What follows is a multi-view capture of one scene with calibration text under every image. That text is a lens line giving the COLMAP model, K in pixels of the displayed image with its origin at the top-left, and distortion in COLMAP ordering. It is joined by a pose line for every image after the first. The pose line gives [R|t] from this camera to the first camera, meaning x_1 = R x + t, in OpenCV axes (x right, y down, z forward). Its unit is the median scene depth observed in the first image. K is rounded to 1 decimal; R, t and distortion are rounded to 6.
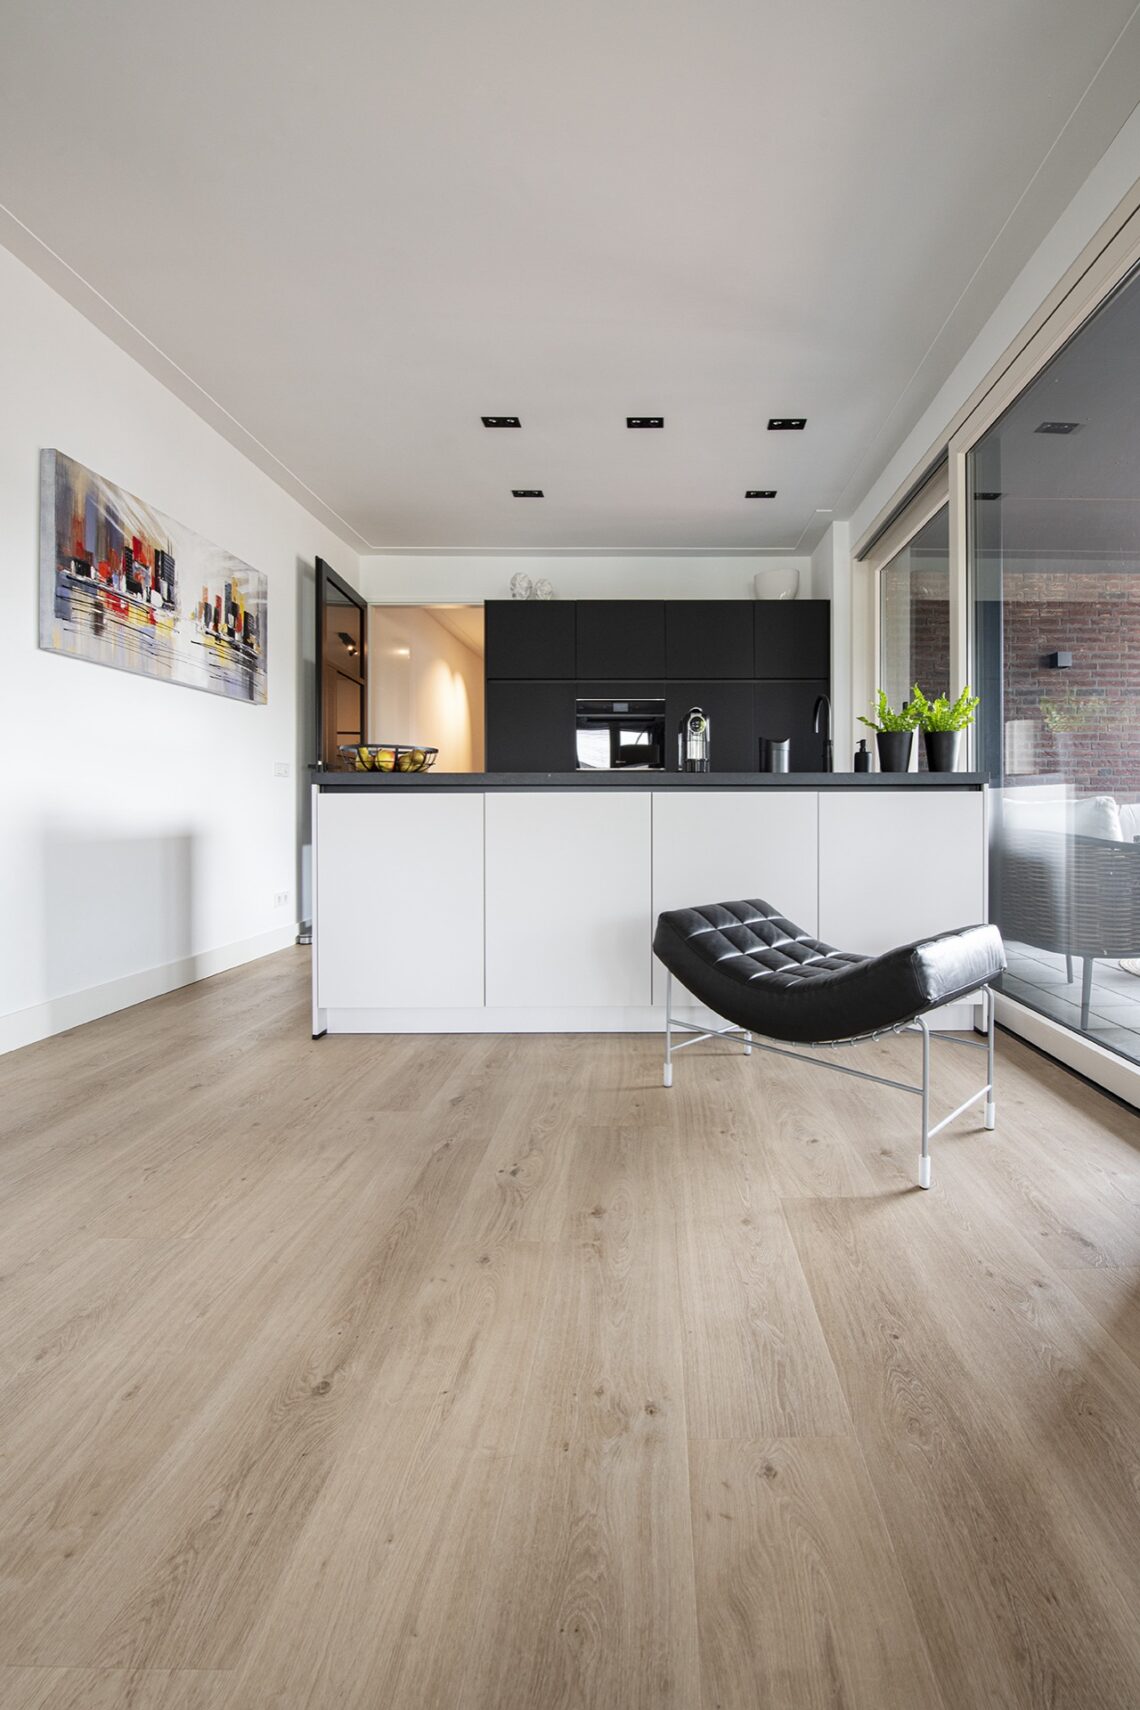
lens RADIAL K [[740.5, 0, 648.5], [0, 740.5, 813.6], [0, 0, 1]] dist [-0.020515, 0.000585]
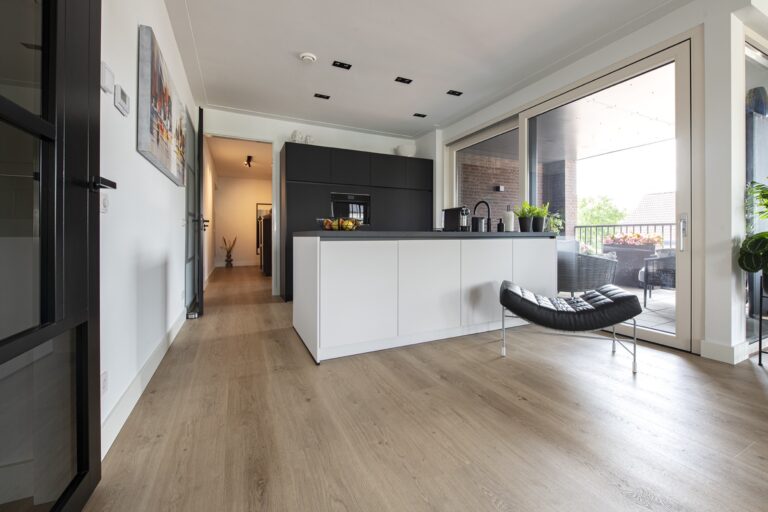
lens RADIAL K [[316.2, 0, 386.1], [0, 316.2, 237.0], [0, 0, 1]] dist [0.002173, -0.005335]
pose [[0.900148, -0.004020, 0.435565, -0.704221], [0.005174, 0.999986, -0.001464, -0.039039], [-0.435553, 0.003571, 0.900156, 0.160920]]
